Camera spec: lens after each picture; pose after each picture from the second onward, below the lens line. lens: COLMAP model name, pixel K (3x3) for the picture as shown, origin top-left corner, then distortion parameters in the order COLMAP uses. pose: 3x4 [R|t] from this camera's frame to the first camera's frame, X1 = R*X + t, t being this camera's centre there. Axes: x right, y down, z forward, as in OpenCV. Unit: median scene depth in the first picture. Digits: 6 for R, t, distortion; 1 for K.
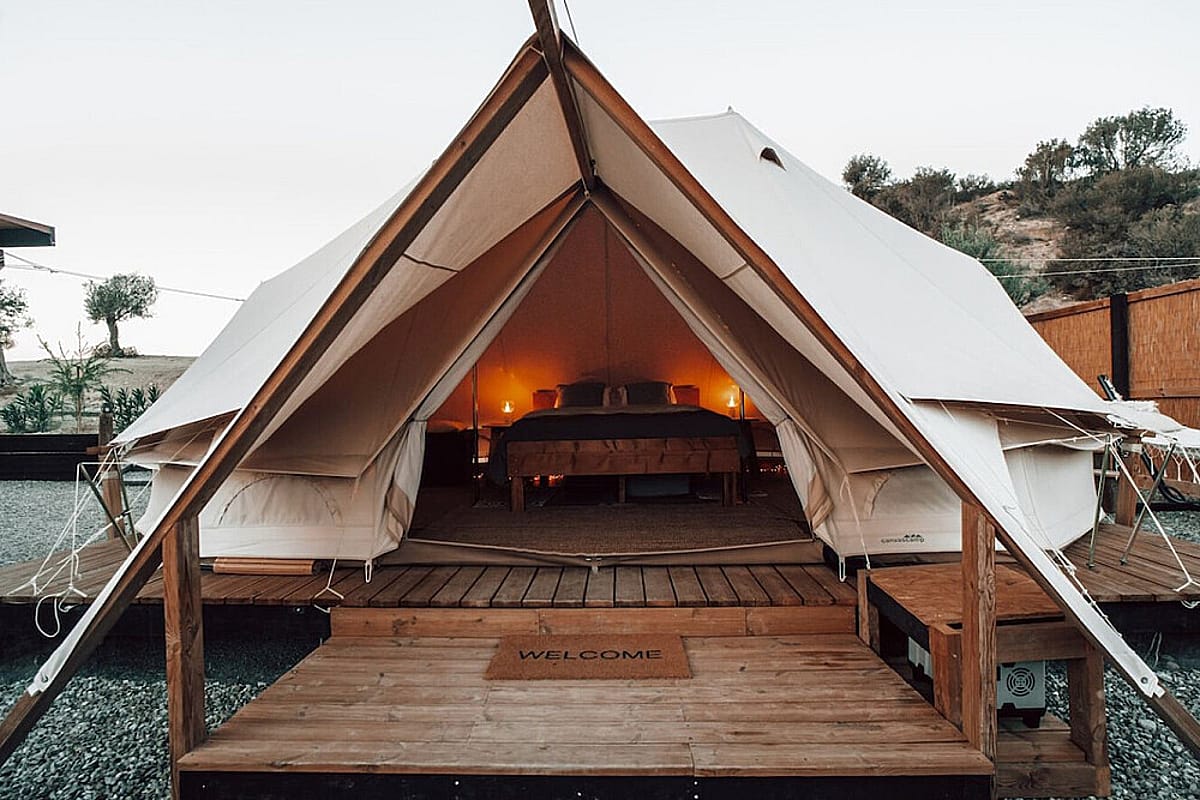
lens RADIAL K [[695.6, 0, 600.0], [0, 695.6, 400.0], [0, 0, 1]] dist [0.000654, 0.000412]
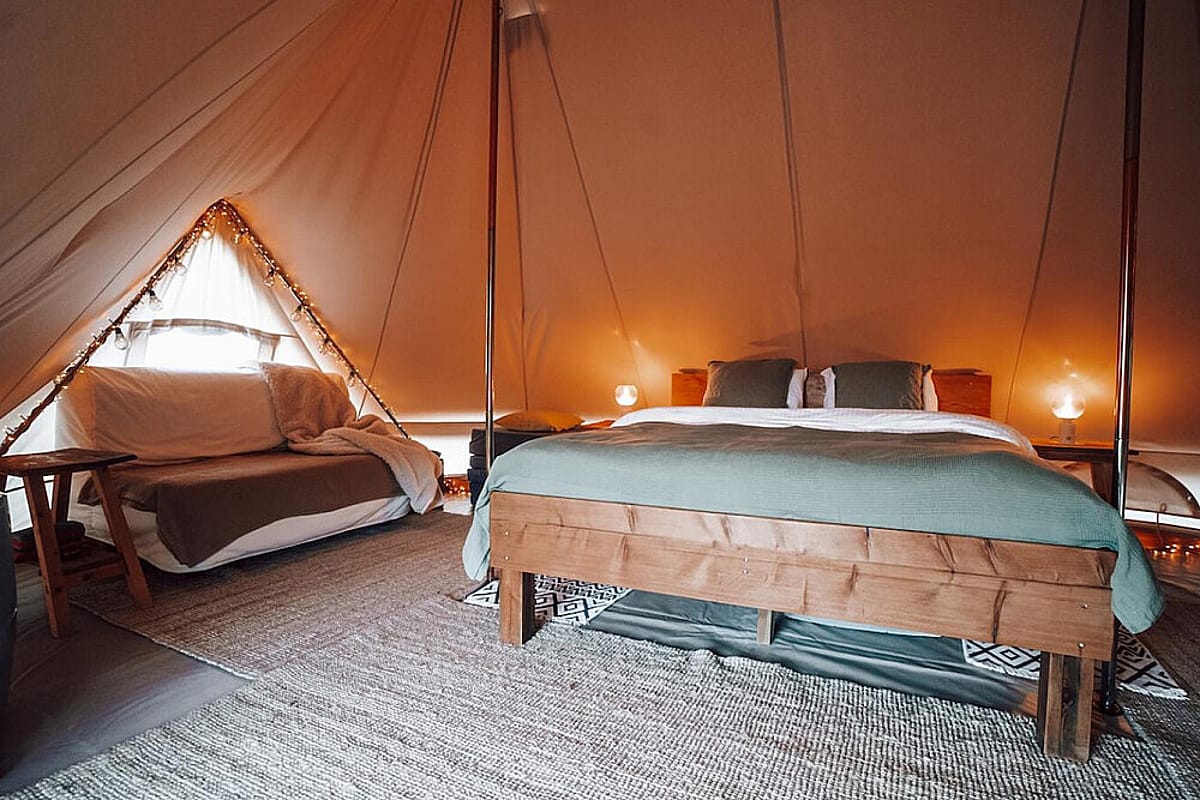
lens RADIAL K [[695.6, 0, 600.0], [0, 695.6, 400.0], [0, 0, 1]] dist [0.000654, 0.000412]
pose [[0.928430, 0.048749, -0.368296, 0.068210], [-0.032371, 0.998198, 0.050523, -0.016060], [0.370095, -0.034985, 0.928335, 0.443674]]
